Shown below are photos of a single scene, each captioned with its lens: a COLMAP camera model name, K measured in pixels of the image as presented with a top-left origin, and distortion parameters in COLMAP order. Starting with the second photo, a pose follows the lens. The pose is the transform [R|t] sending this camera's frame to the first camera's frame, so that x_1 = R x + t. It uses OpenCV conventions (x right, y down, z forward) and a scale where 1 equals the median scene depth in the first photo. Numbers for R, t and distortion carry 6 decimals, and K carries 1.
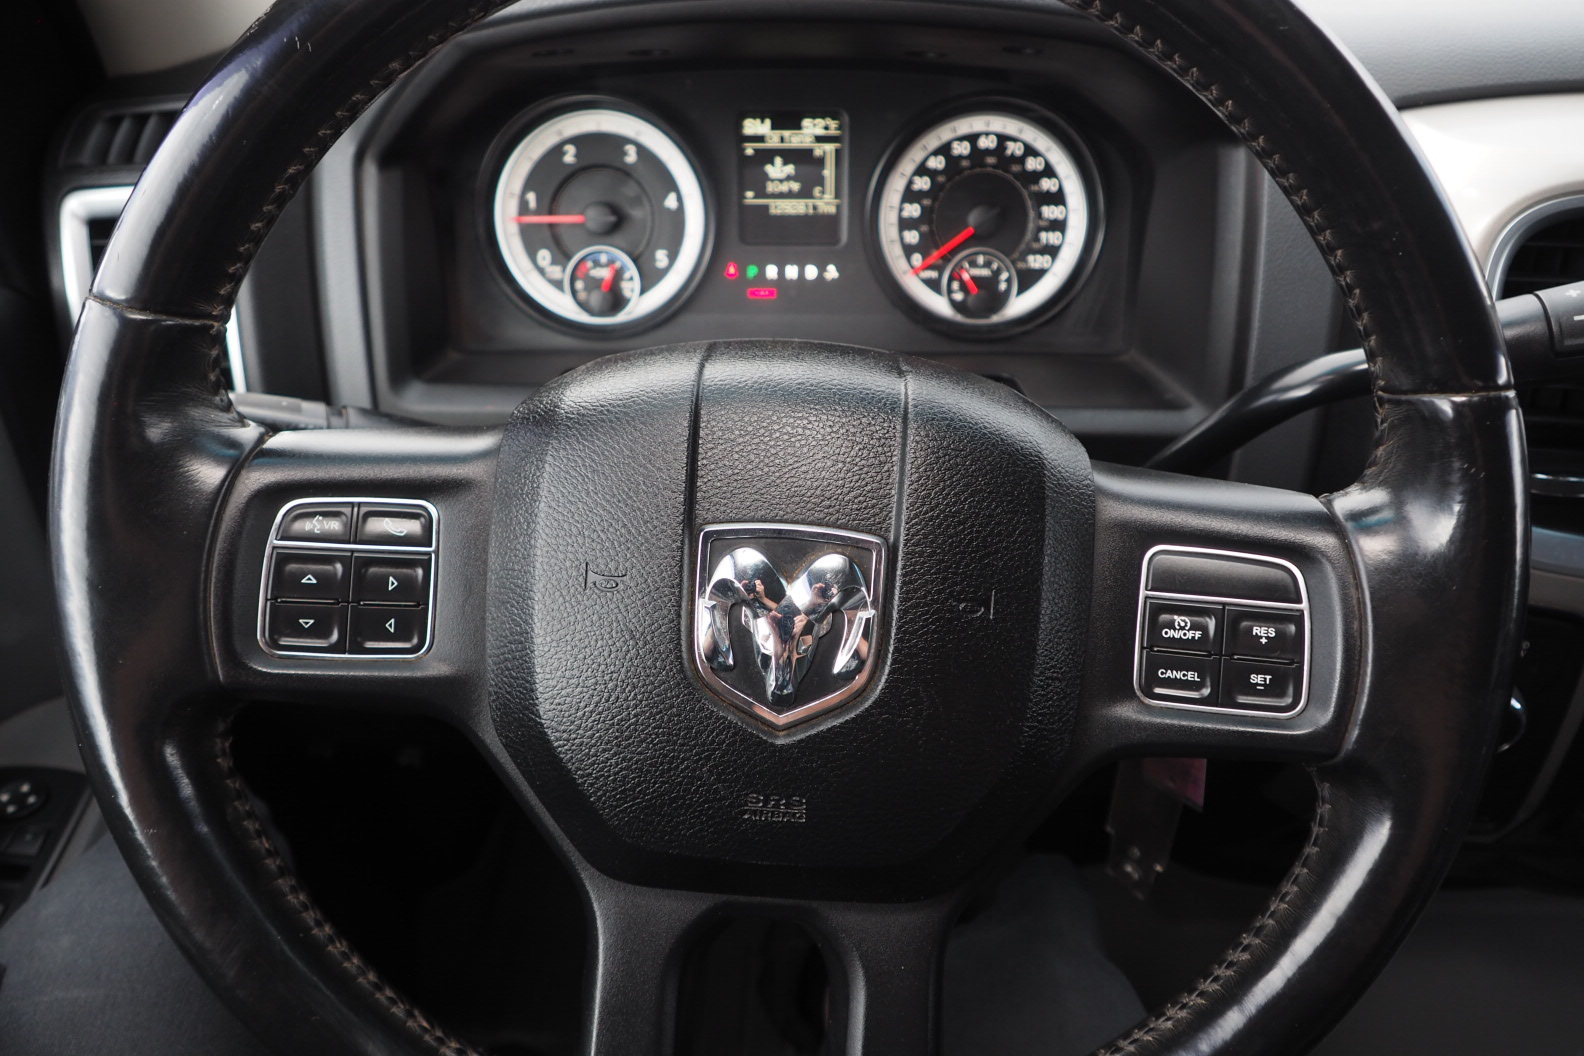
lens RADIAL K [[1110.2, 0, 794.3], [0, 1110.2, 521.7], [0, 0, 1]] dist [-0.030547, 0.005844]
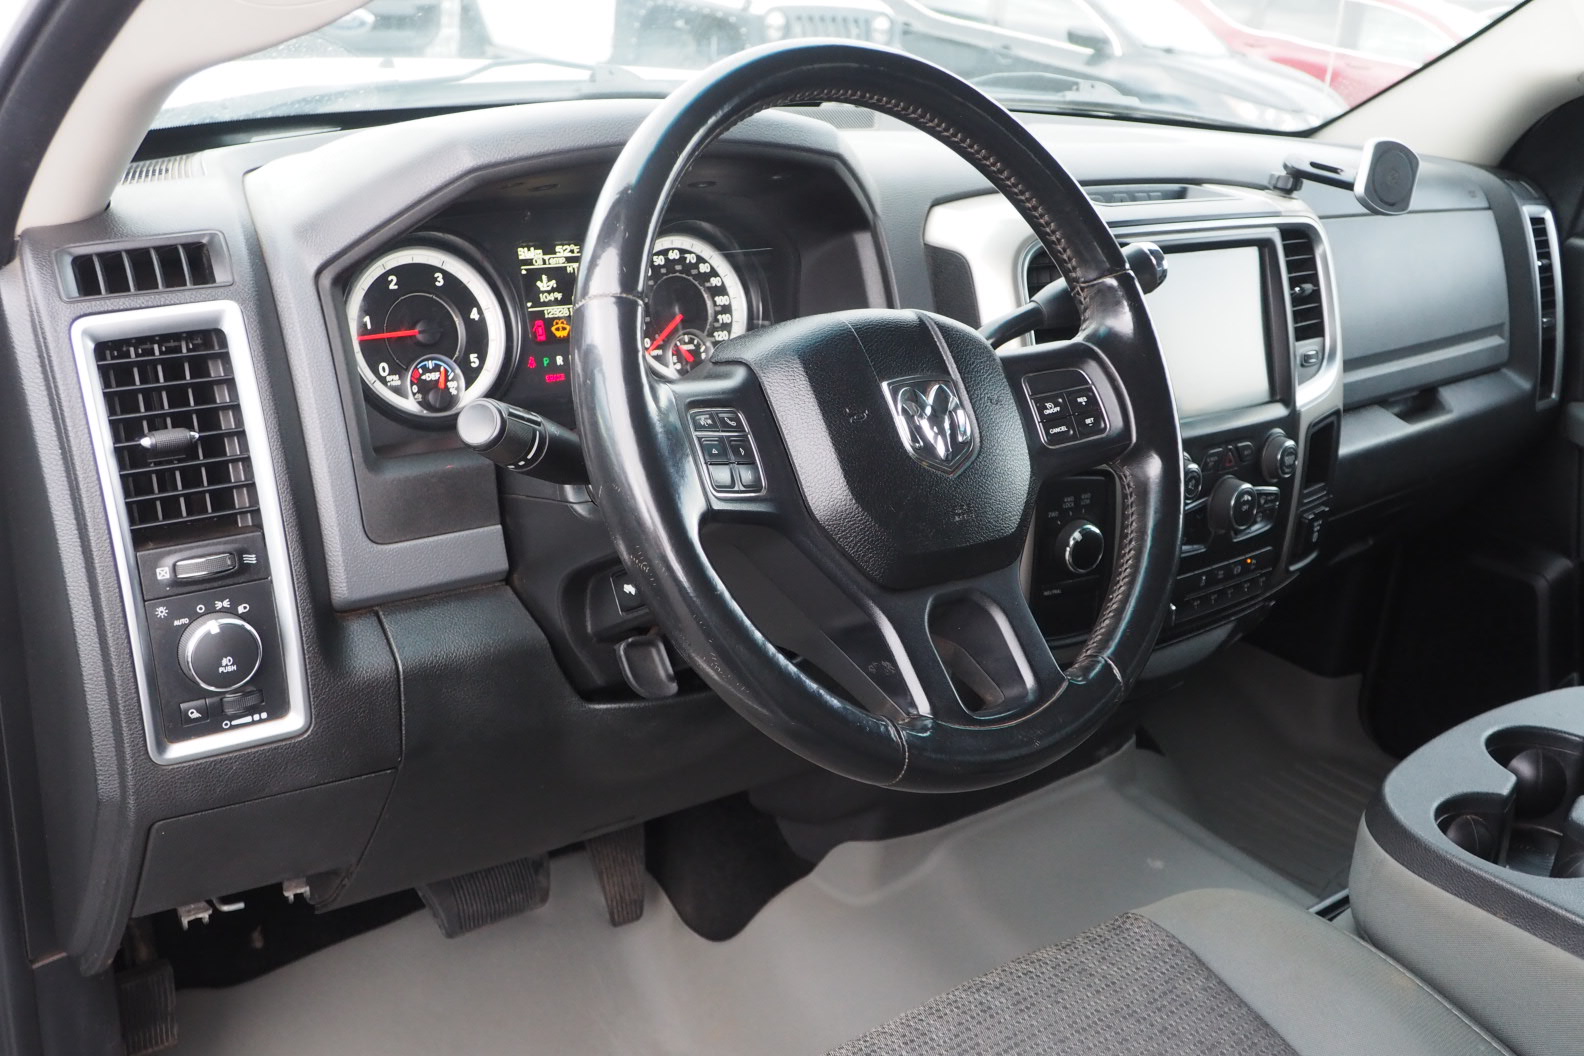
lens RADIAL K [[1528.2, 0, 776.0], [0, 1528.2, 516.4], [0, 0, 1]] dist [-0.012200, 0.000000]
pose [[0.760084, -0.157745, 0.630388, -0.969596], [0.328862, 0.930066, -0.163787, 0.308414], [-0.560466, 0.331803, 0.758805, -0.398197]]
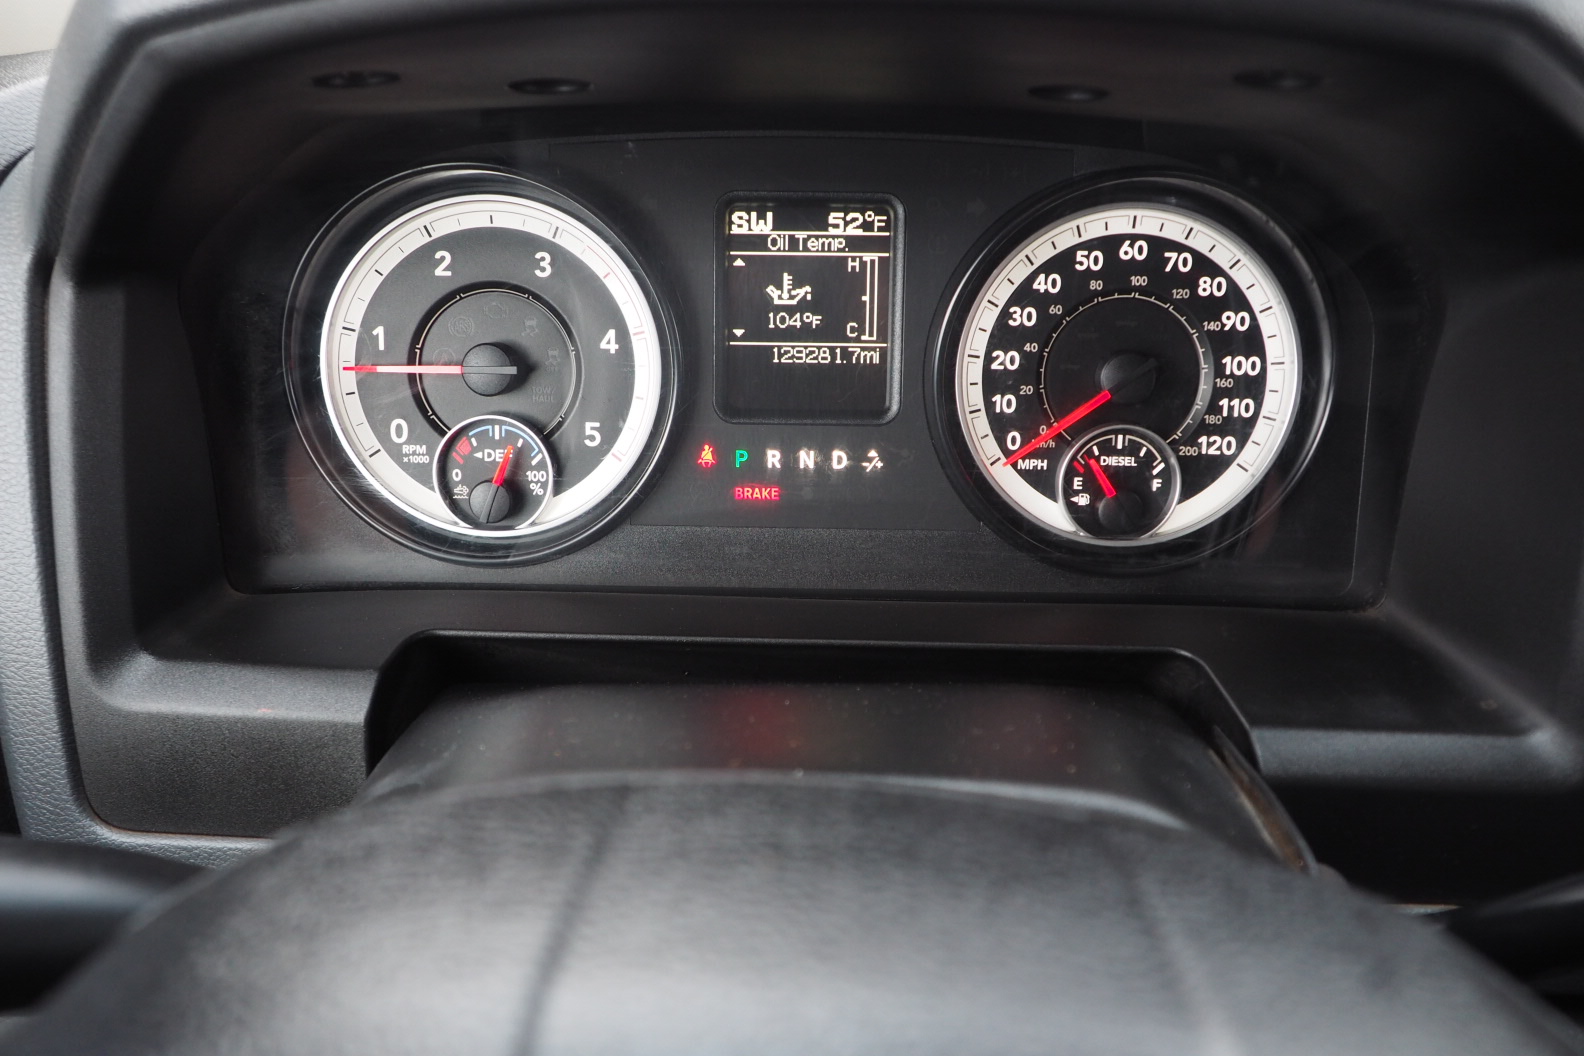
lens RADIAL K [[1191.0, 0, 792.2], [0, 1191.0, 521.1], [0, 0, 1]] dist [-0.015160, -0.003386]
pose [[0.999888, 0.010939, -0.010201, -0.003252], [-0.011918, 0.994771, -0.101433, -0.128456], [0.009038, 0.101543, 0.994790, 0.367075]]
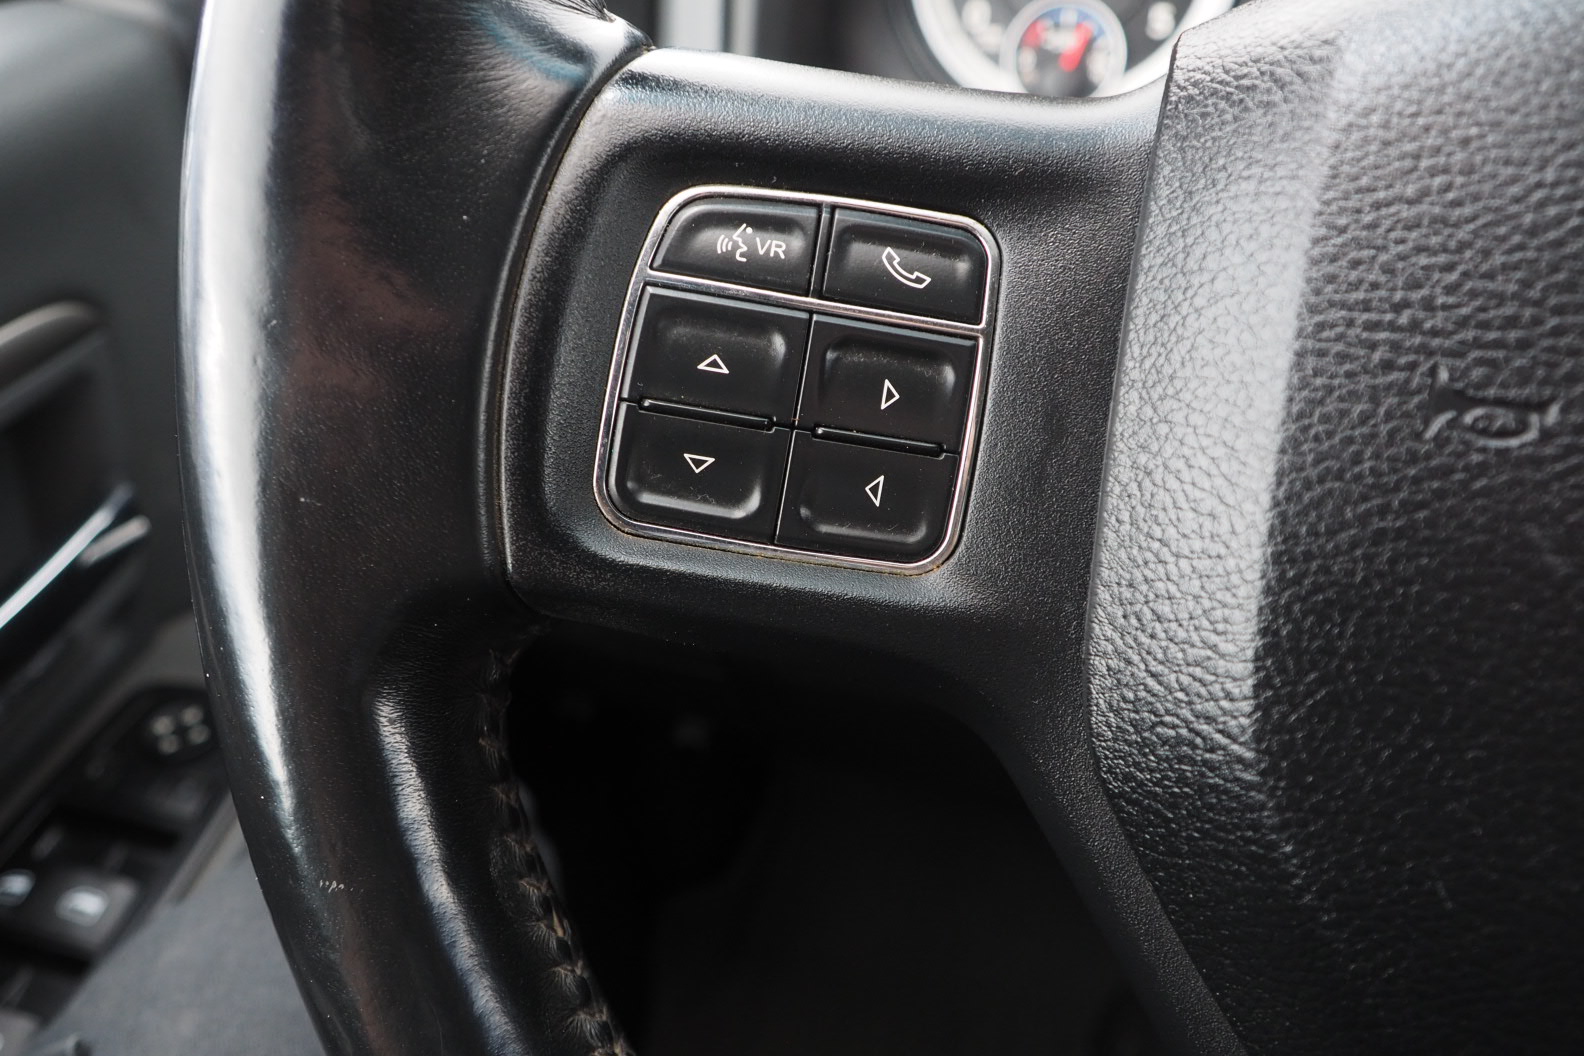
lens RADIAL K [[1191.0, 0, 787.5], [0, 1191.0, 516.4], [0, 0, 1]] dist [-0.015160, -0.003386]
pose [[0.972694, 0.096638, -0.211017, -0.162651], [-0.092797, 0.995290, 0.028053, 0.051378], [0.212734, -0.007705, 0.977080, 0.289527]]
